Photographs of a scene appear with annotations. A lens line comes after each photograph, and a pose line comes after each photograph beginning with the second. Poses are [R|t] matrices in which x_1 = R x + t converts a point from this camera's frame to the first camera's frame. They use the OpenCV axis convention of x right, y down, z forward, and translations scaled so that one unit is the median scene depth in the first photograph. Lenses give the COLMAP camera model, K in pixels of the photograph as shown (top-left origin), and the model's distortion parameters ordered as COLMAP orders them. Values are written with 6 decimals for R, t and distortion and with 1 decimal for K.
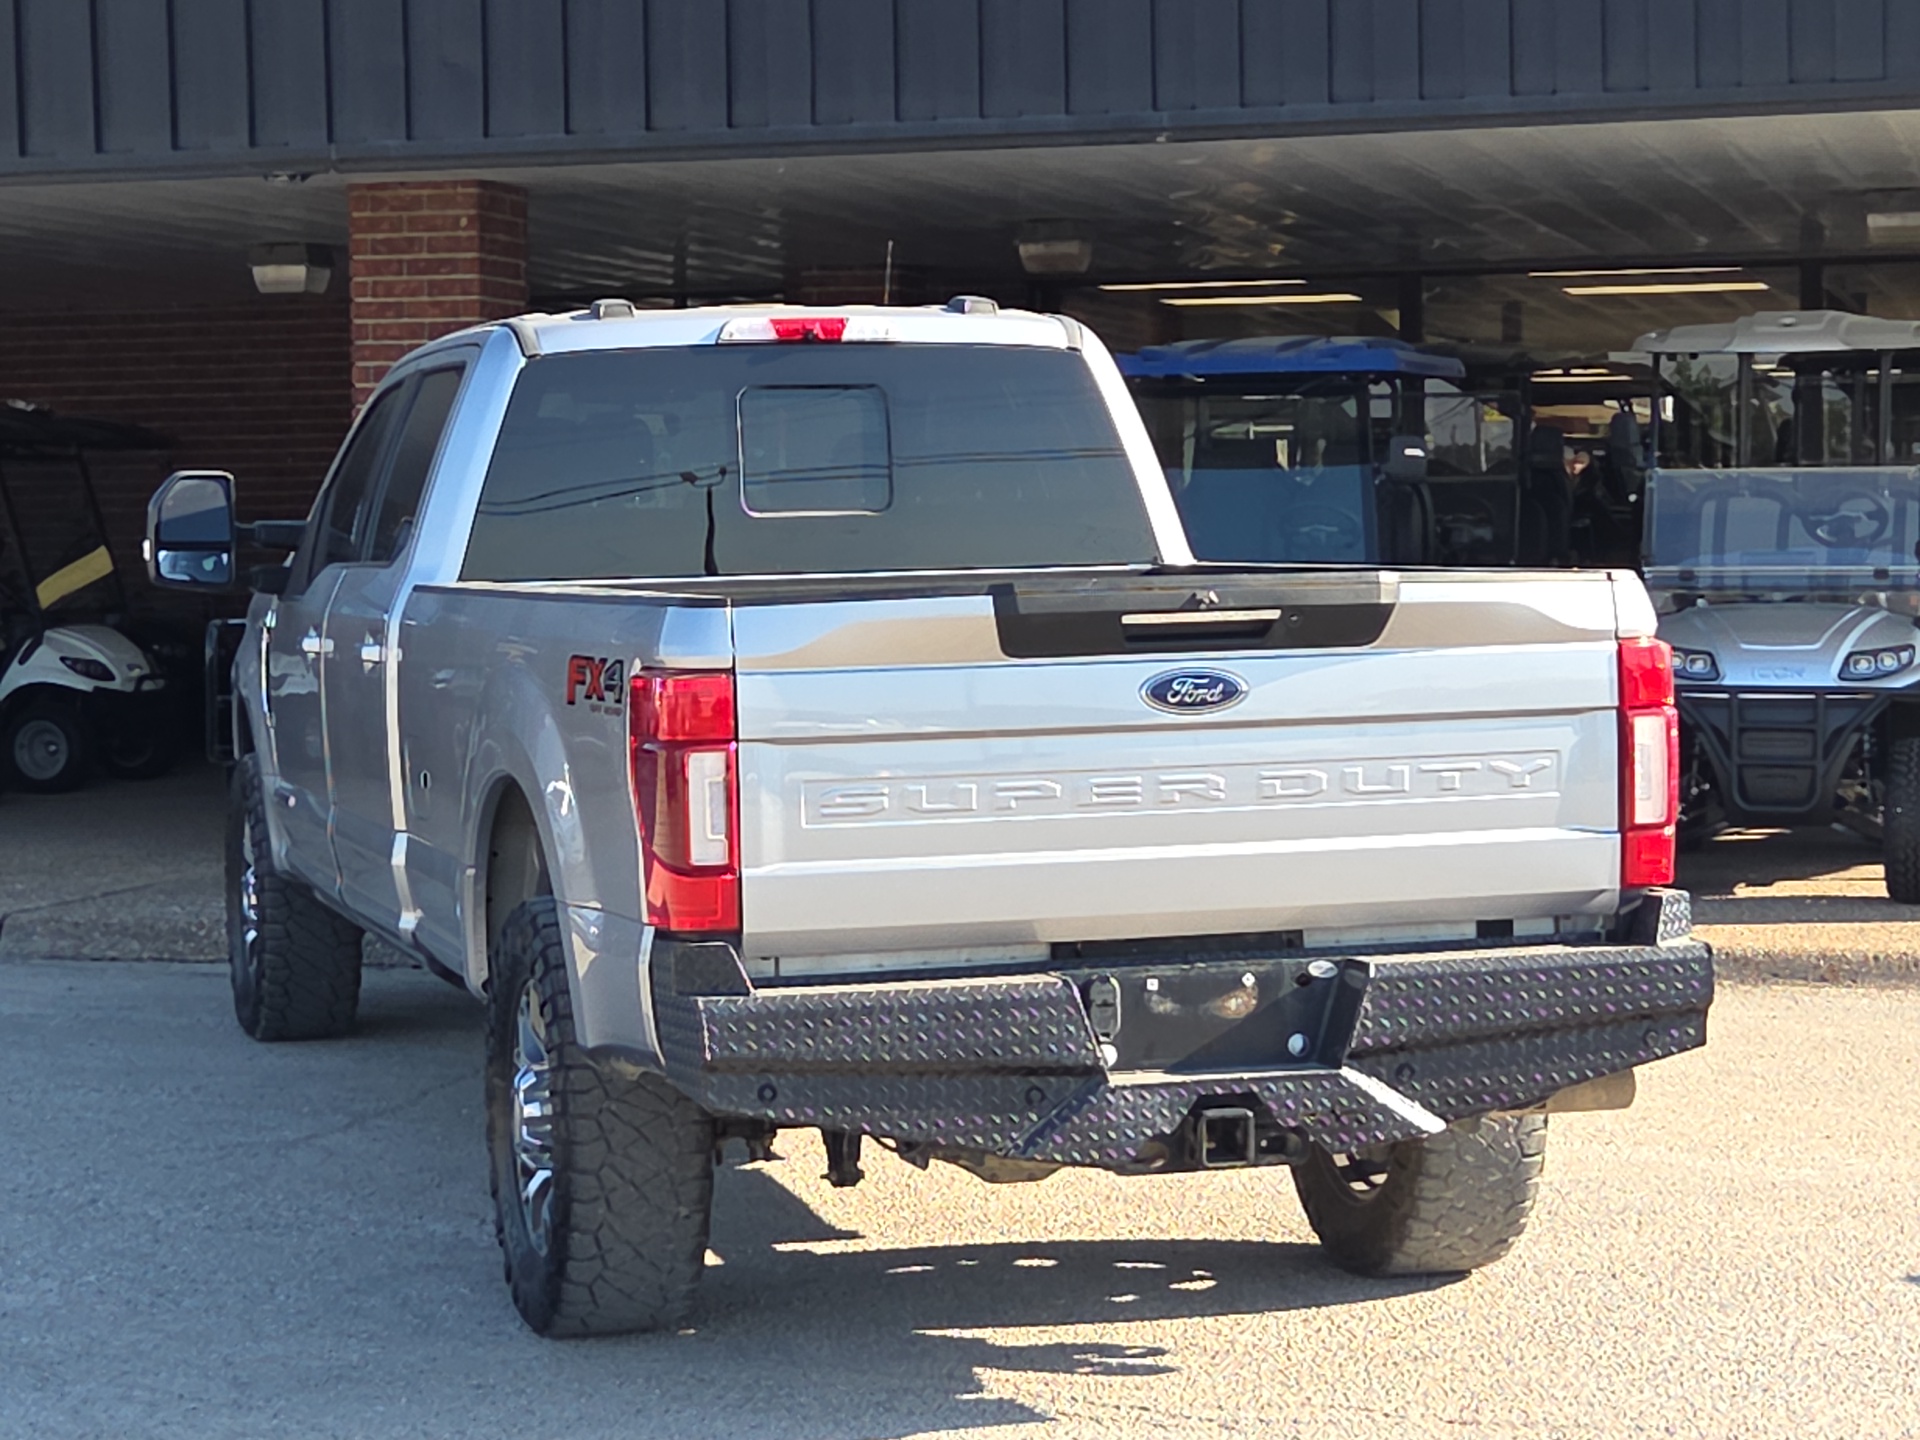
lens RADIAL K [[4317.0, 0, 960.0], [0, 4317.0, 720.0], [0, 0, 1]] dist [0.000097, 0.256377]
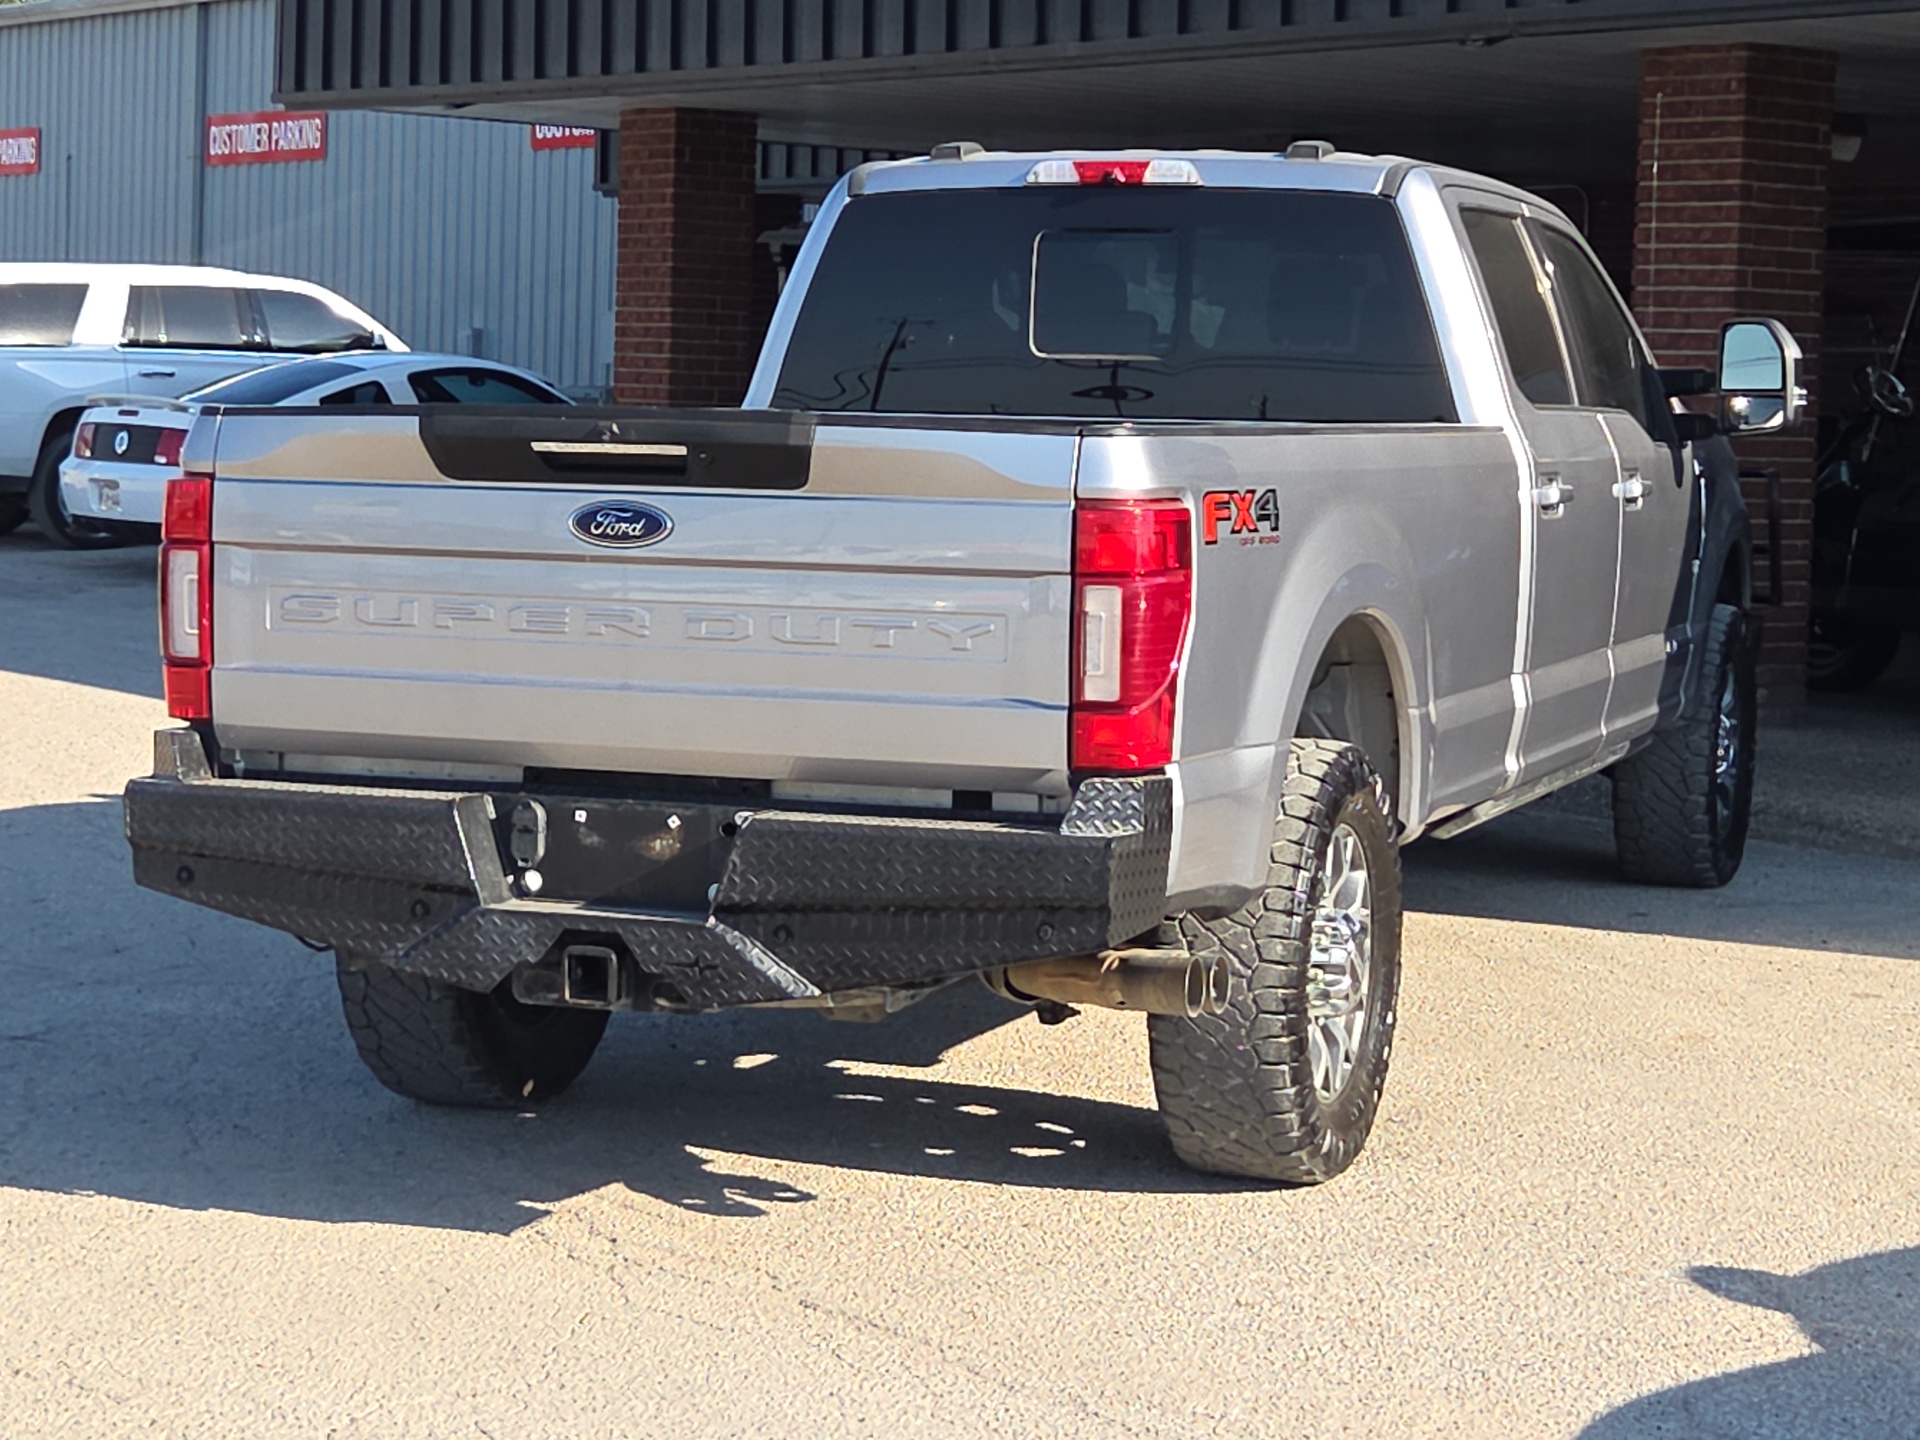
lens RADIAL K [[3964.8, 0, 960.0], [0, 3964.8, 720.0], [0, 0, 1]] dist [0.052541, -0.388024]
pose [[0.804273, 0.086999, -0.587857, 0.647246], [-0.065983, 0.996183, 0.057154, -0.018839], [0.590586, -0.007179, 0.806943, 0.310822]]
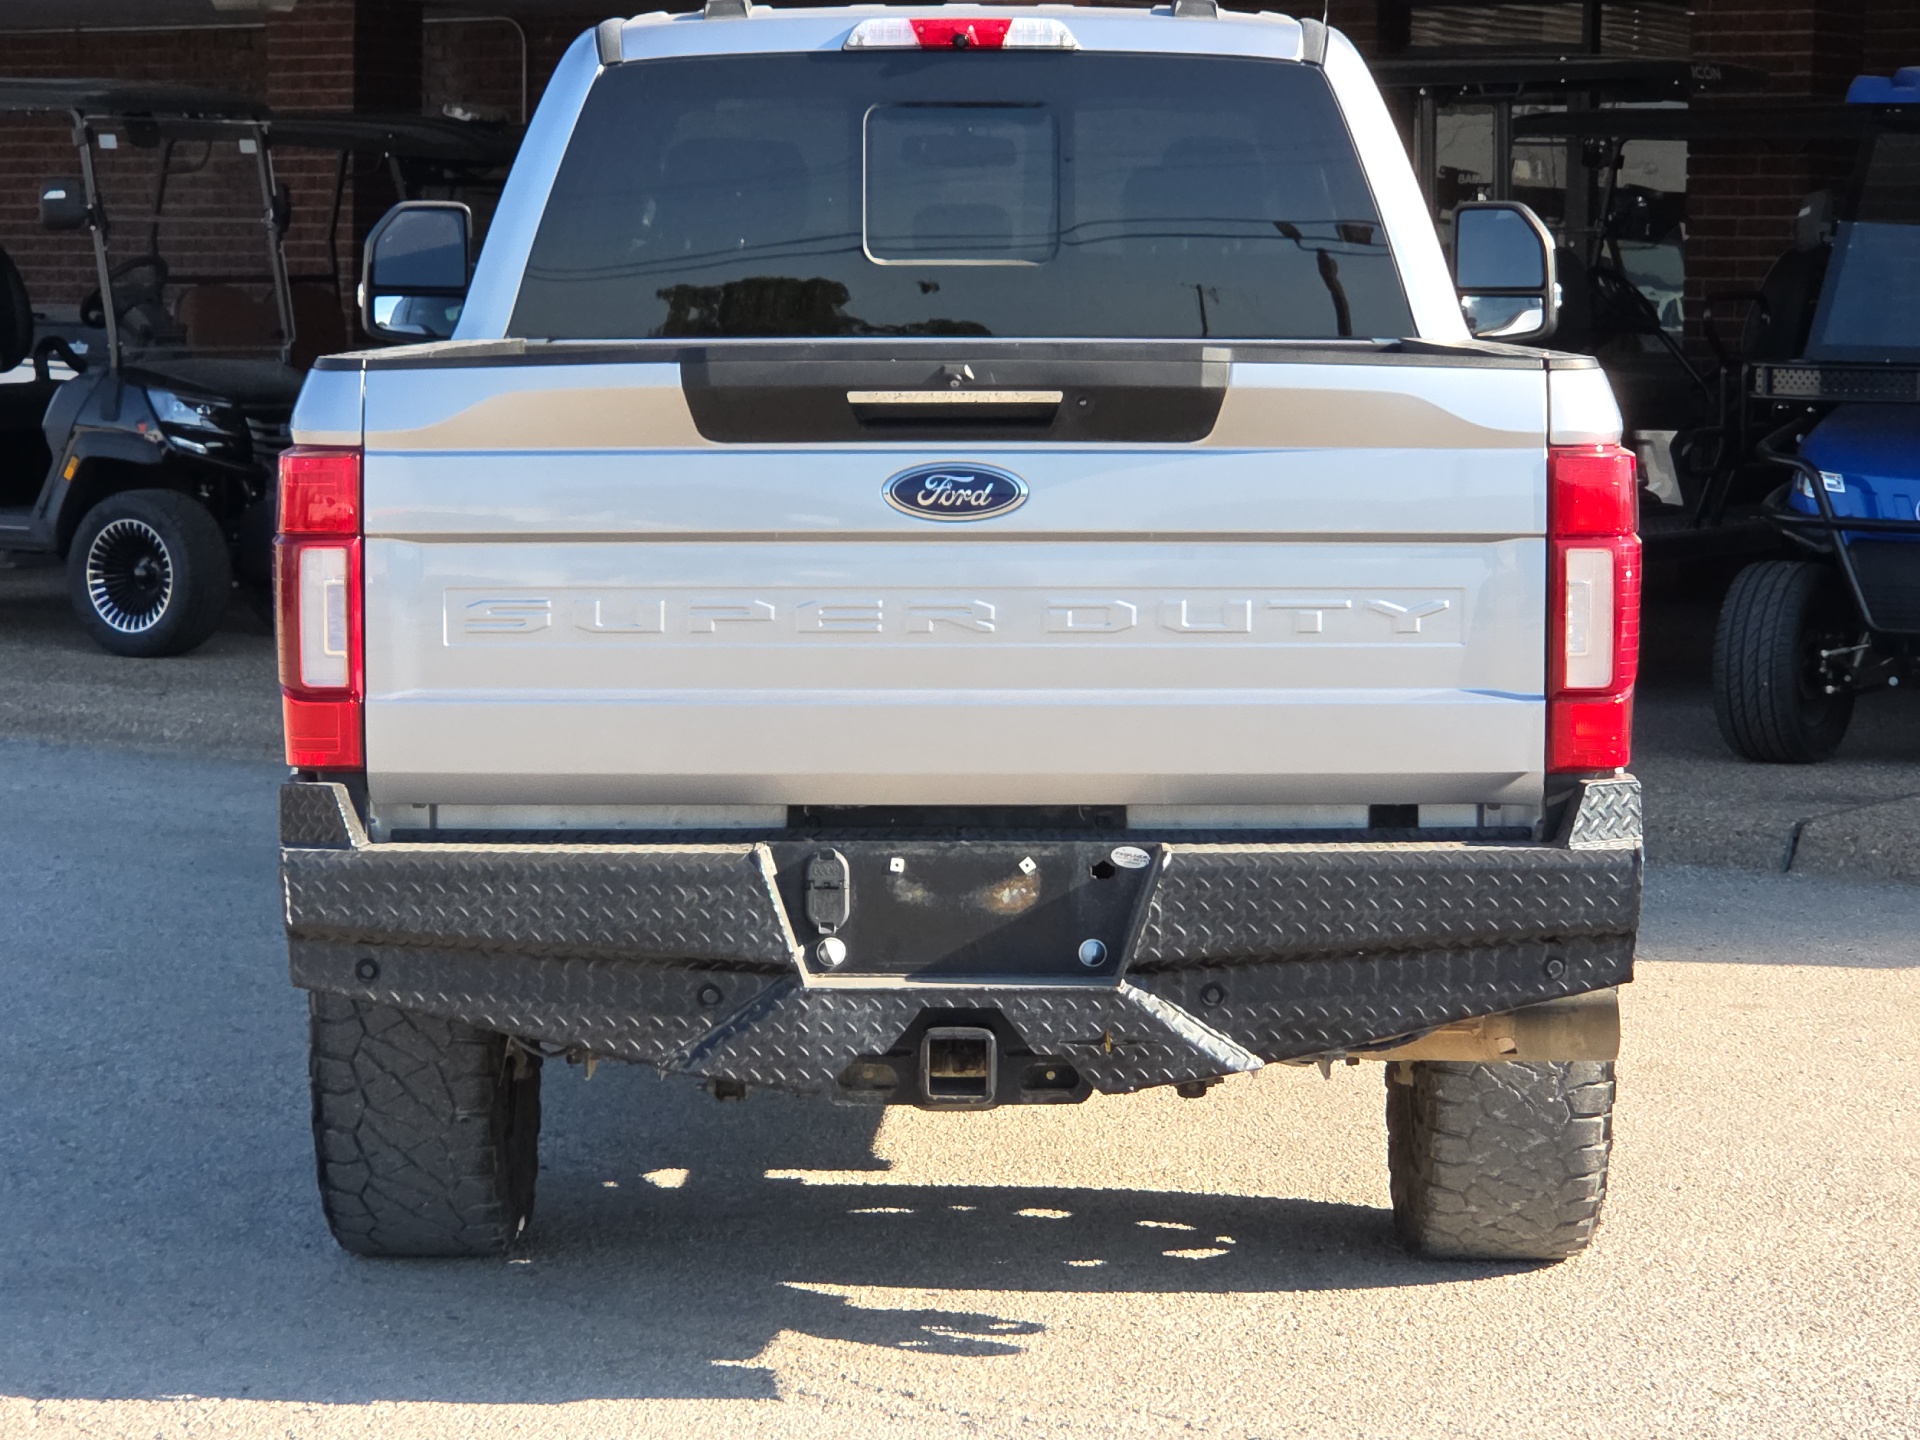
lens RADIAL K [[5426.1, 0, 931.2], [0, 5426.1, 719.7], [0, 0, 1]] dist [-1.253095, 24.555971]
pose [[0.957965, 0.044756, -0.283371, 0.325332], [-0.034558, 0.998566, 0.040888, -0.005338], [0.284795, -0.029377, 0.958138, 0.061404]]
